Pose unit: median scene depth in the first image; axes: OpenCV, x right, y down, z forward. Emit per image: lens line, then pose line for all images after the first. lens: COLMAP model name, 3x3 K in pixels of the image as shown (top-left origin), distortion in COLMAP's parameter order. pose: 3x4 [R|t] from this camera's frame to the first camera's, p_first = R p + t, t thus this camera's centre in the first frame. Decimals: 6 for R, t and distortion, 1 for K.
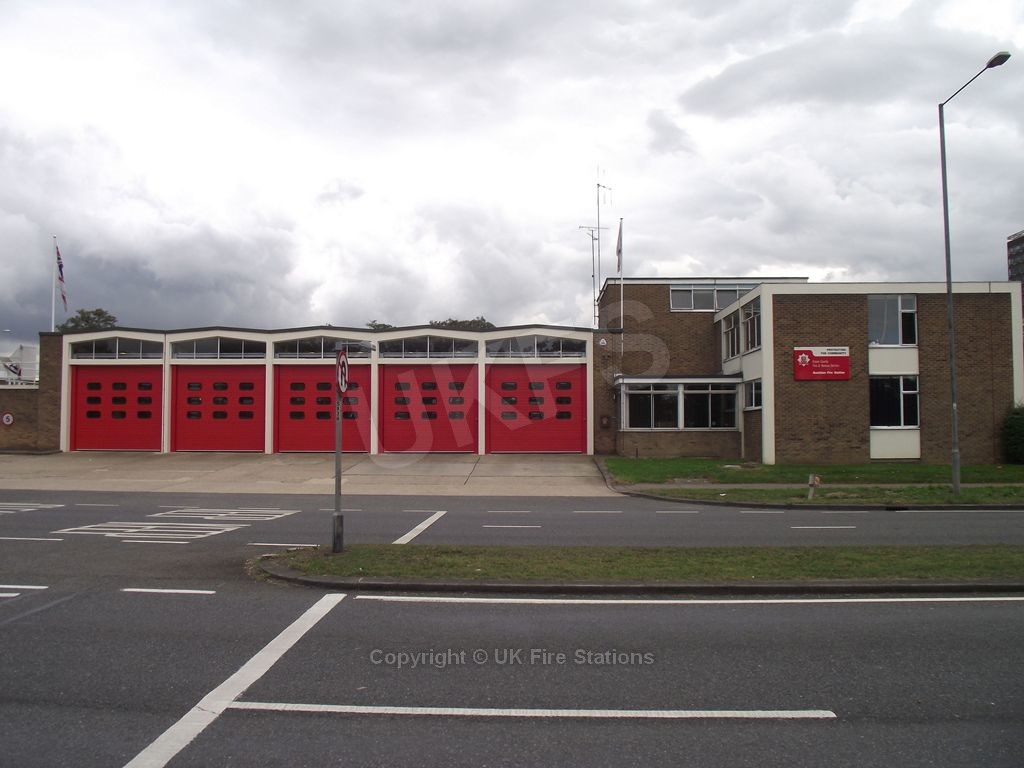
lens RADIAL K [[833.1, 0, 519.4], [0, 833.1, 374.3], [0, 0, 1]] dist [-0.089160, -0.022289]
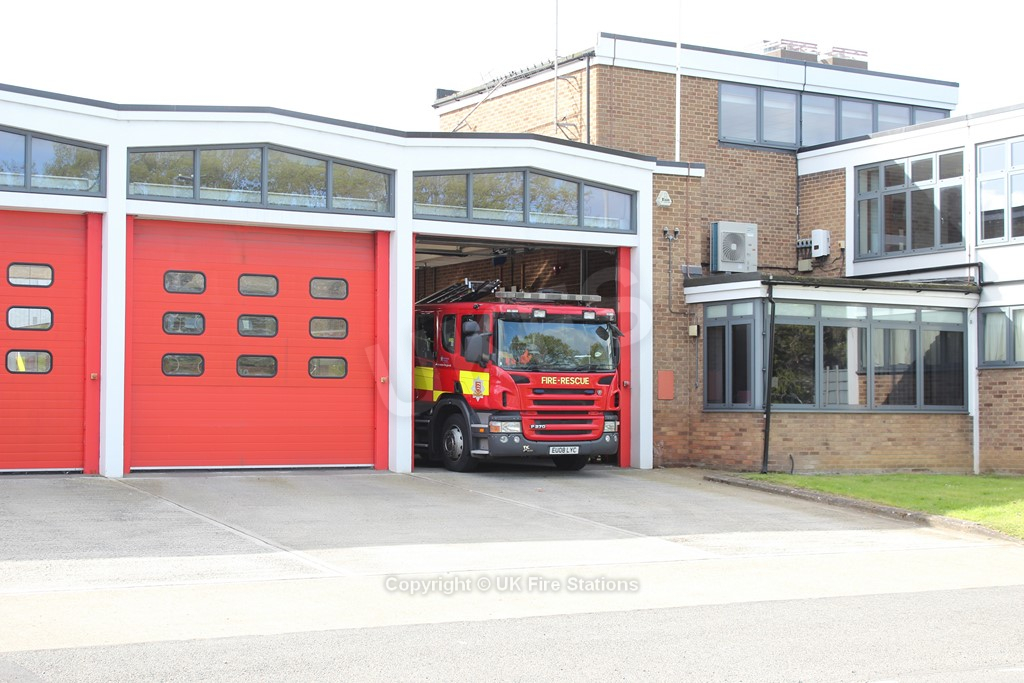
lens RADIAL K [[1672.5, 0, 530.1], [0, 1672.5, 345.7], [0, 0, 1]] dist [0.013173, 0.000000]
pose [[0.835389, 0.023963, 0.549137, -0.447808], [-0.042803, 0.998852, 0.021528, 0.021572], [-0.547990, -0.041489, 0.835455, 0.361677]]
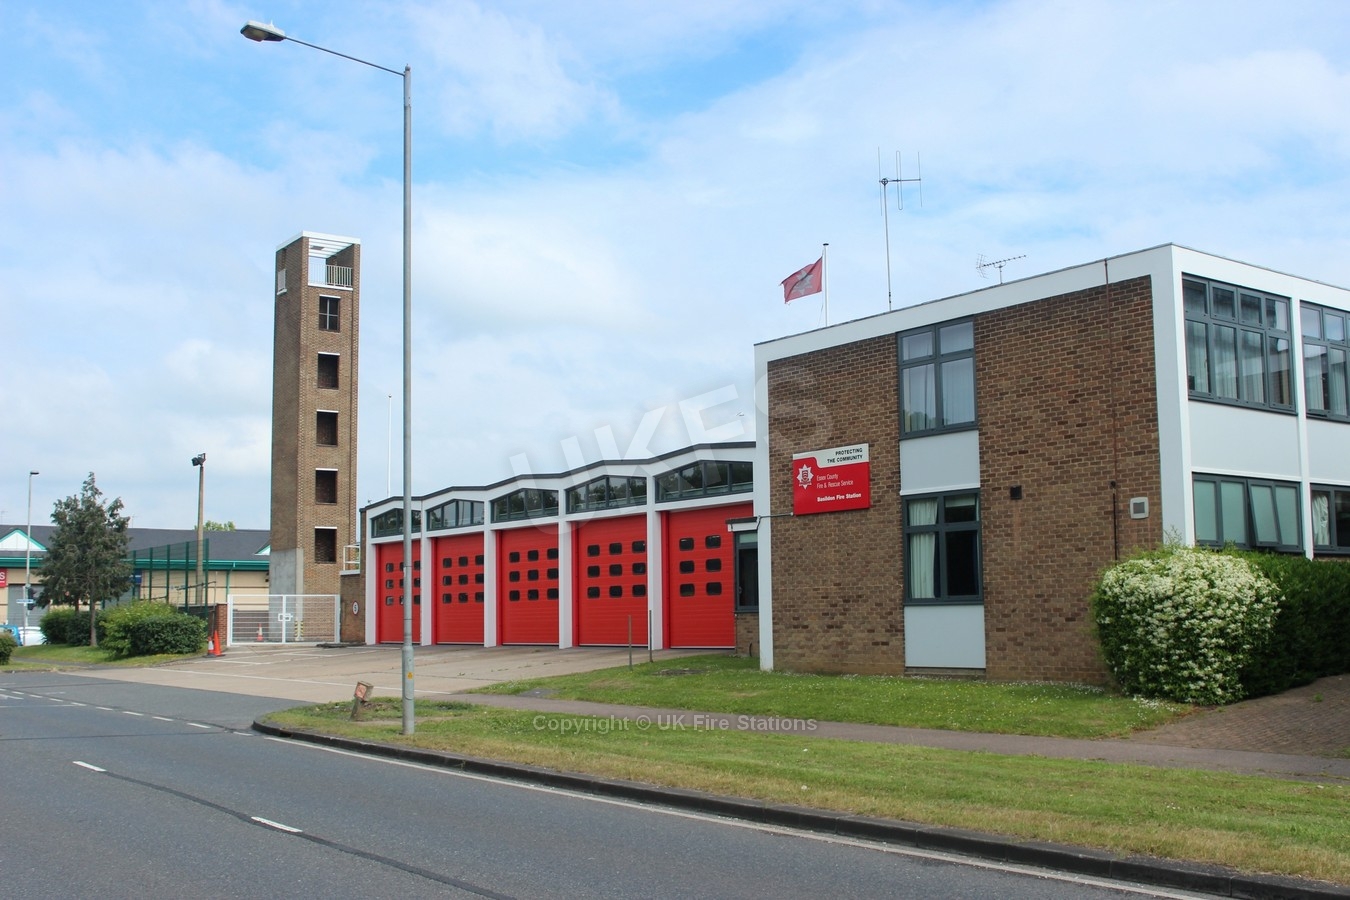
lens RADIAL K [[1452.2, 0, 705.7], [0, 1452.2, 478.9], [0, 0, 1]] dist [-0.113900, 0.000000]
pose [[0.646335, -0.084242, -0.758389, 0.914185], [0.073194, 0.996149, -0.048273, 0.021813], [0.759535, -0.024309, 0.650012, 0.312758]]
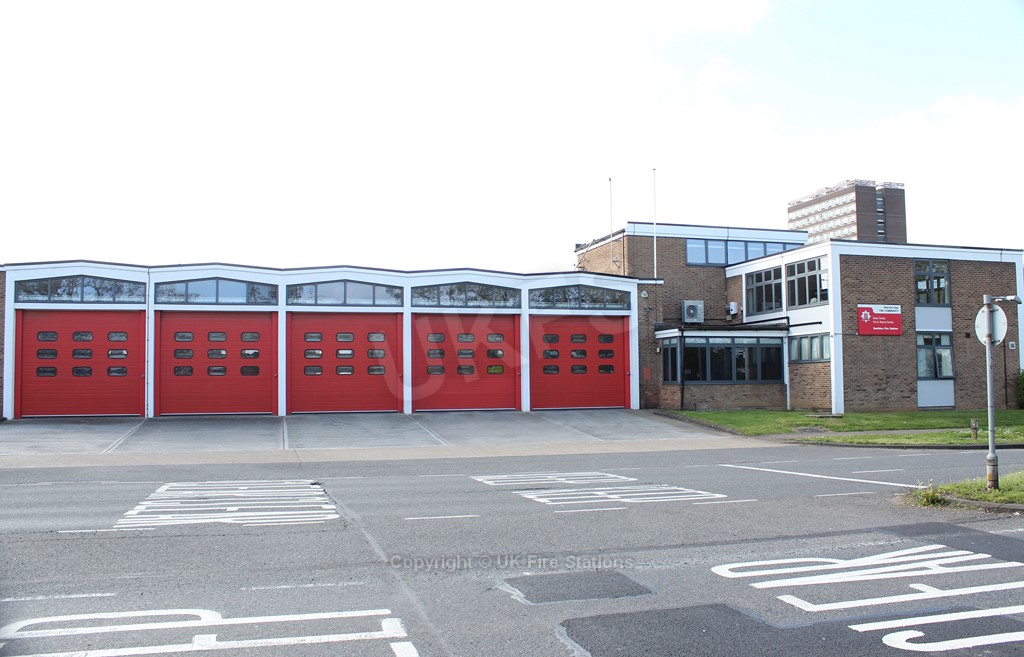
lens RADIAL K [[928.2, 0, 532.3], [0, 928.2, 348.3], [0, 0, 1]] dist [-0.133724, 0.060494]
pose [[0.940174, 0.002838, 0.340682, -0.424799], [-0.011519, 0.999658, 0.023463, 0.001149], [-0.340499, -0.025984, 0.939886, 0.026205]]
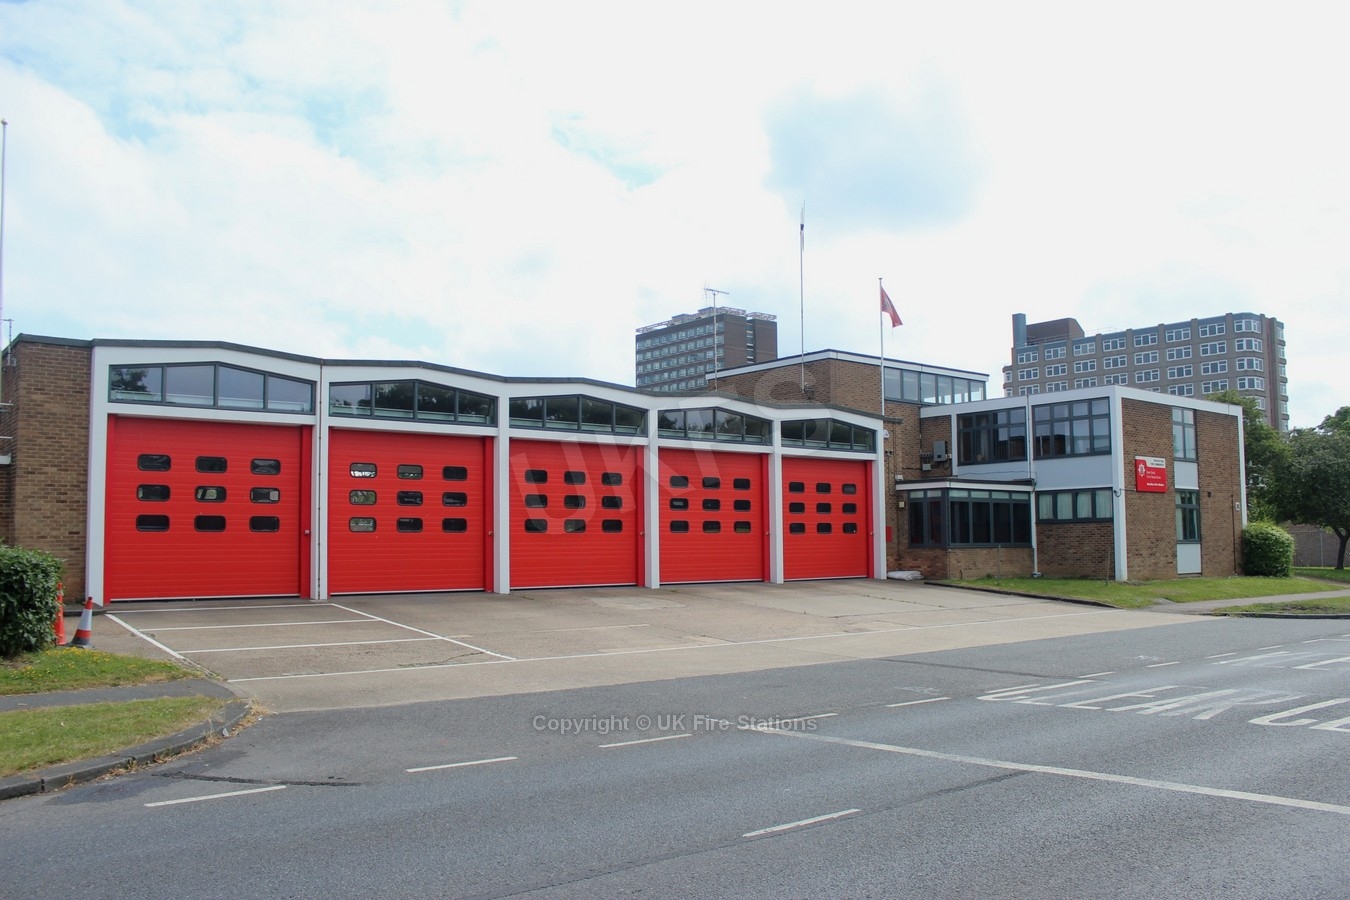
lens RADIAL K [[1155.5, 0, 681.4], [0, 1155.5, 501.2], [0, 0, 1]] dist [-0.126192, 0.036096]
pose [[0.736866, 0.019859, 0.675747, -0.821991], [-0.036637, 0.999273, 0.010584, 0.021305], [-0.675045, -0.032556, 0.737058, 0.365895]]
